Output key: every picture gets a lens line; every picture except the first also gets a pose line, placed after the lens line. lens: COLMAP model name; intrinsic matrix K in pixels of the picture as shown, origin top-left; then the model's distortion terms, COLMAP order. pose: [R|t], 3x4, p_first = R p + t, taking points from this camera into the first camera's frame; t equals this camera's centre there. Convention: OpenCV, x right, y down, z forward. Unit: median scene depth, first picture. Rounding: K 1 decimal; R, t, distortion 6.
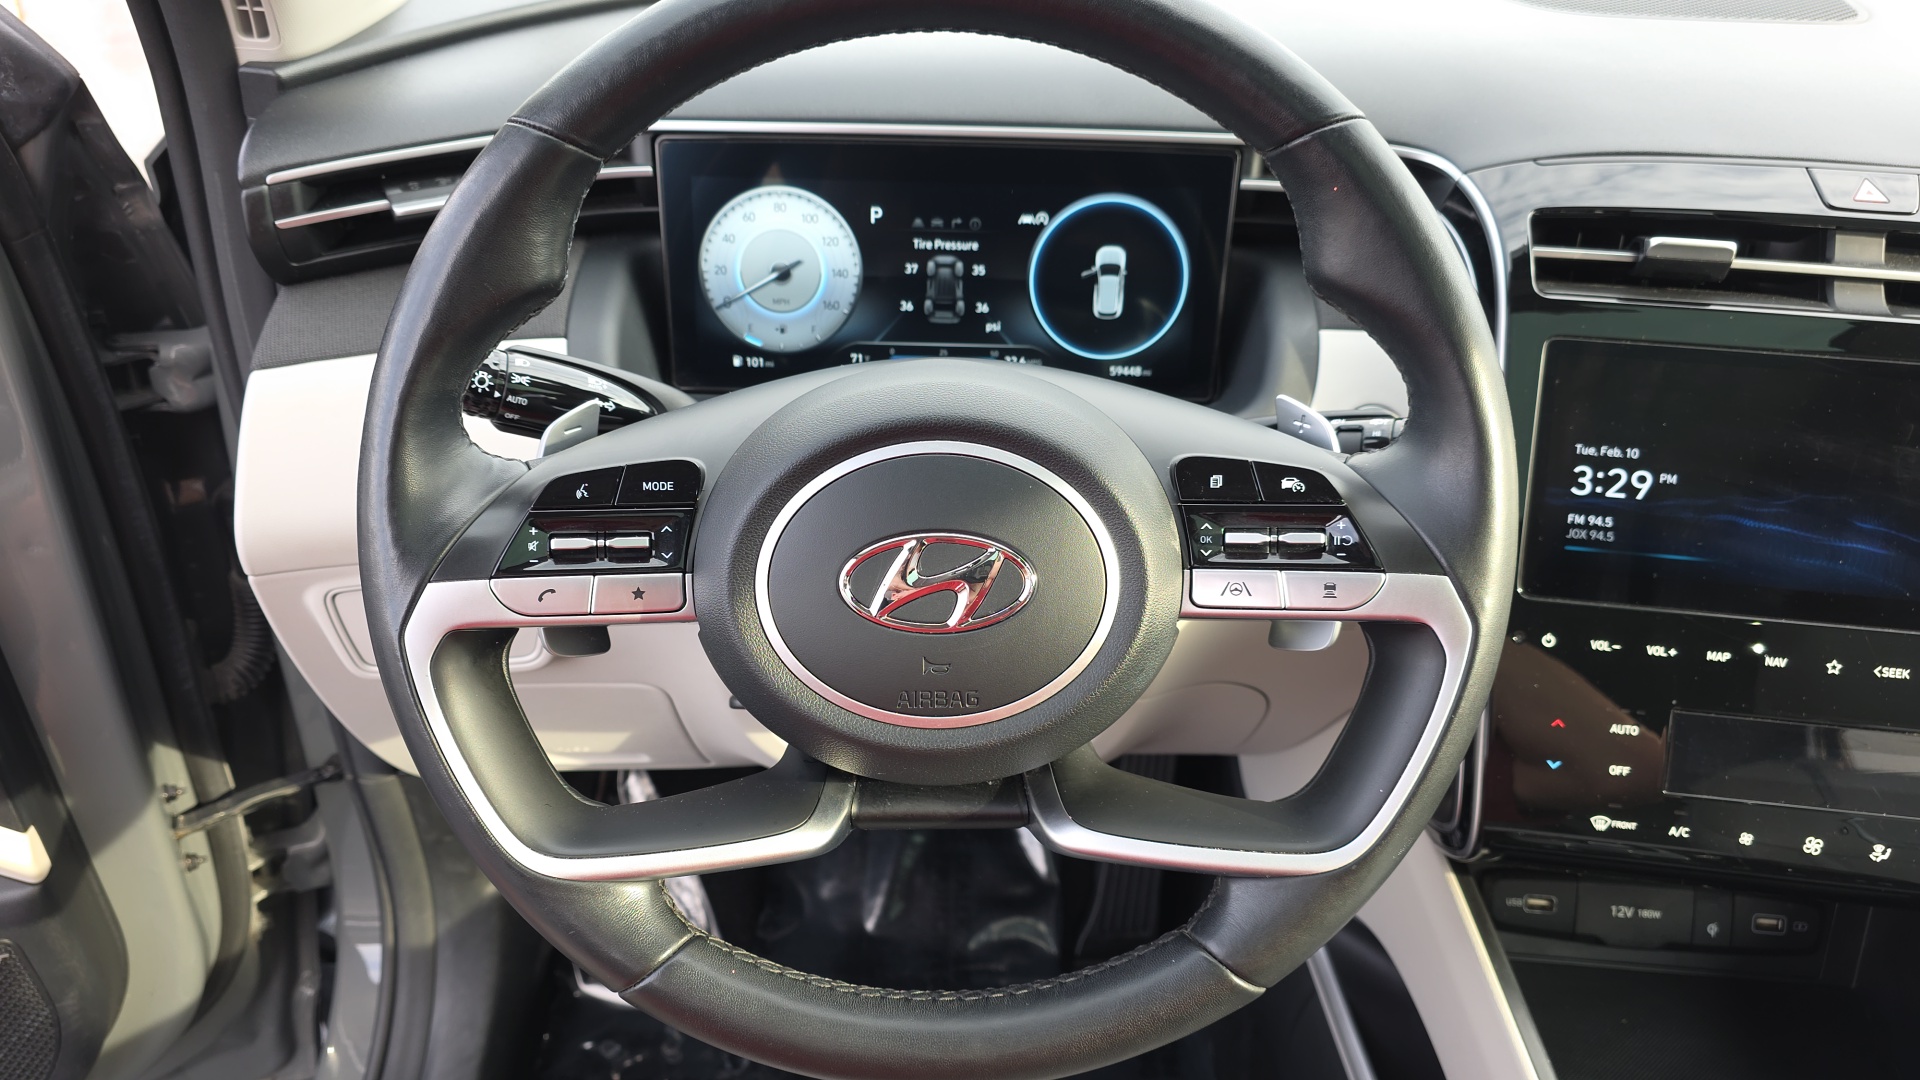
lens RADIAL K [[1307.7, 0, 948.3], [0, 1307.7, 545.2], [0, 0, 1]] dist [0.069868, -0.089901]
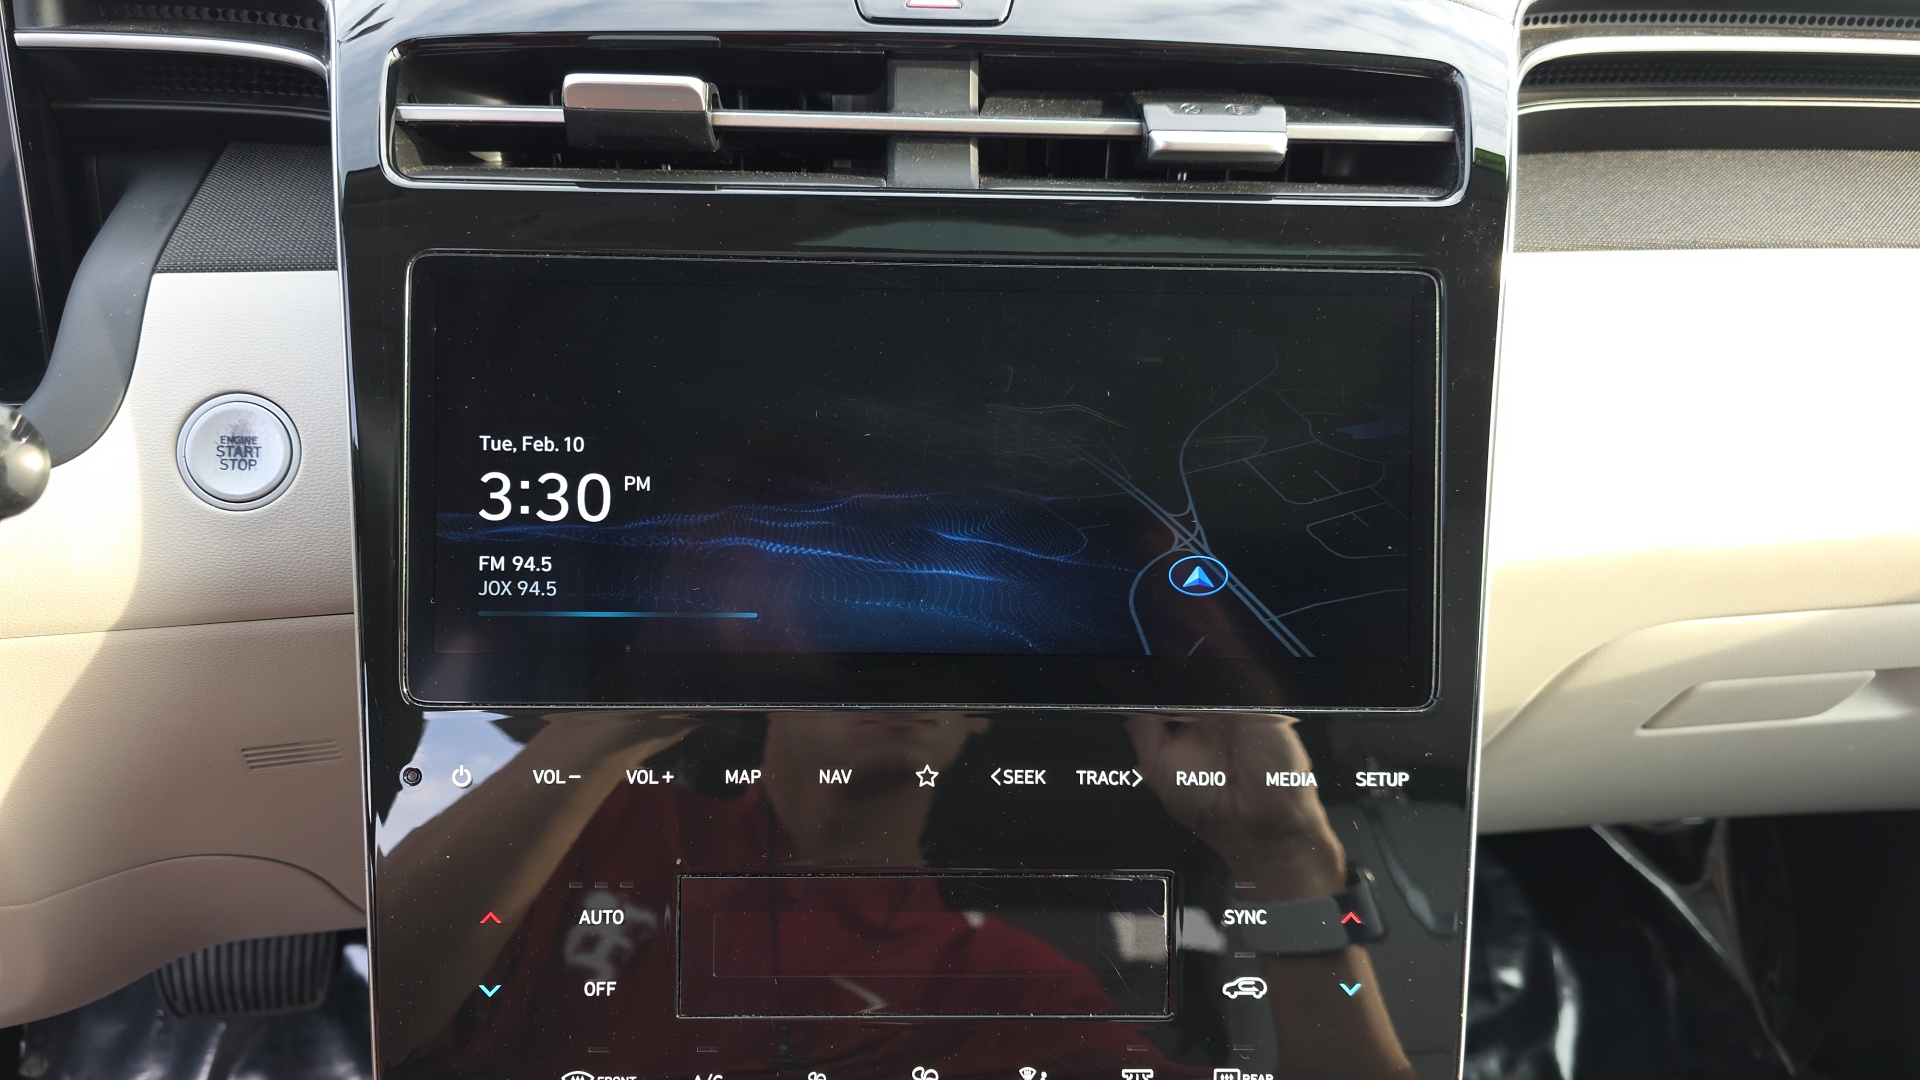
lens RADIAL K [[1368.0, 0, 960.0], [0, 1368.0, 540.0], [0, 0, 1]] dist [0.035100, -0.080379]
pose [[0.986924, -0.078085, 0.141013, 0.594627], [0.082288, 0.996314, -0.024215, 0.001645], [-0.138602, 0.035502, 0.989712, 0.374621]]
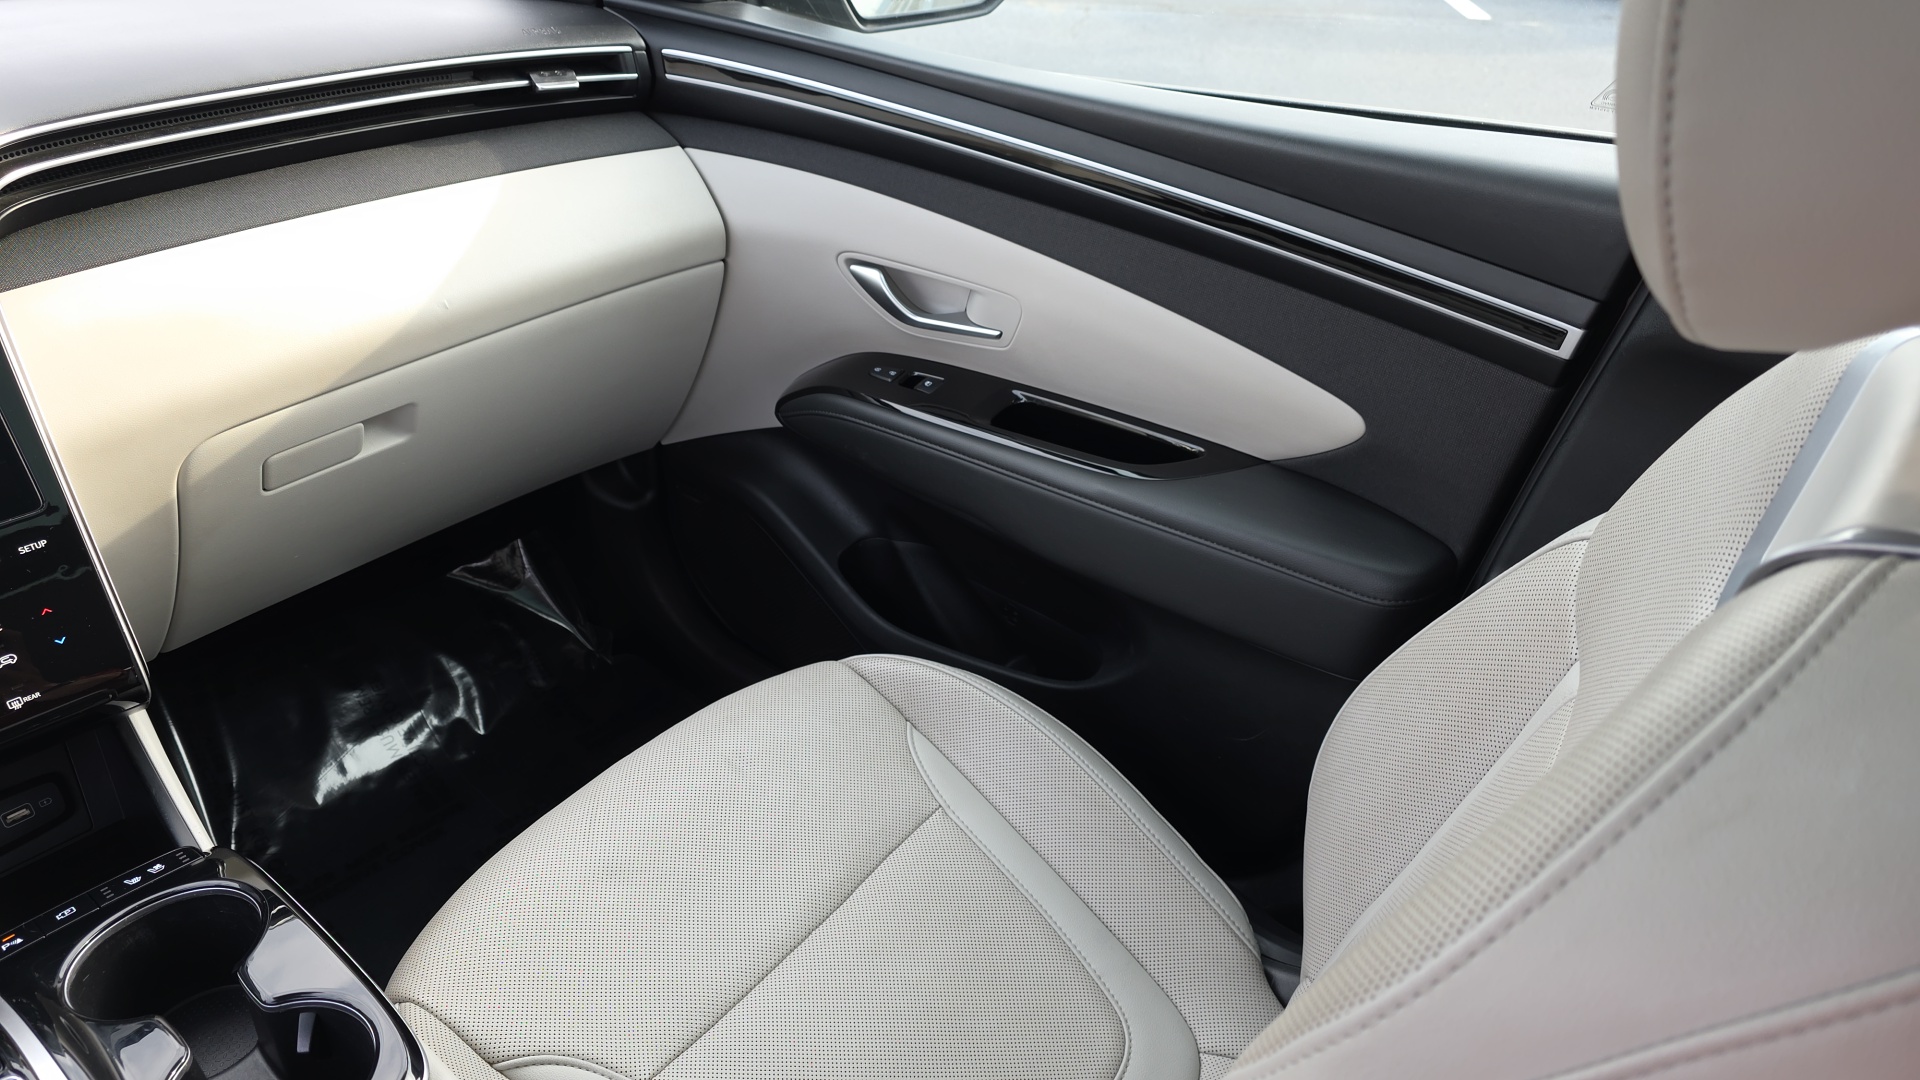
lens RADIAL K [[1300.7, 0, 951.1], [0, 1300.7, 535.4], [0, 0, 1]] dist [0.081041, -0.088427]
pose [[0.609844, -0.435883, 0.661889, 0.558328], [0.413125, 0.887564, 0.203859, 0.206794], [-0.676327, 0.149121, 0.721349, -0.573262]]
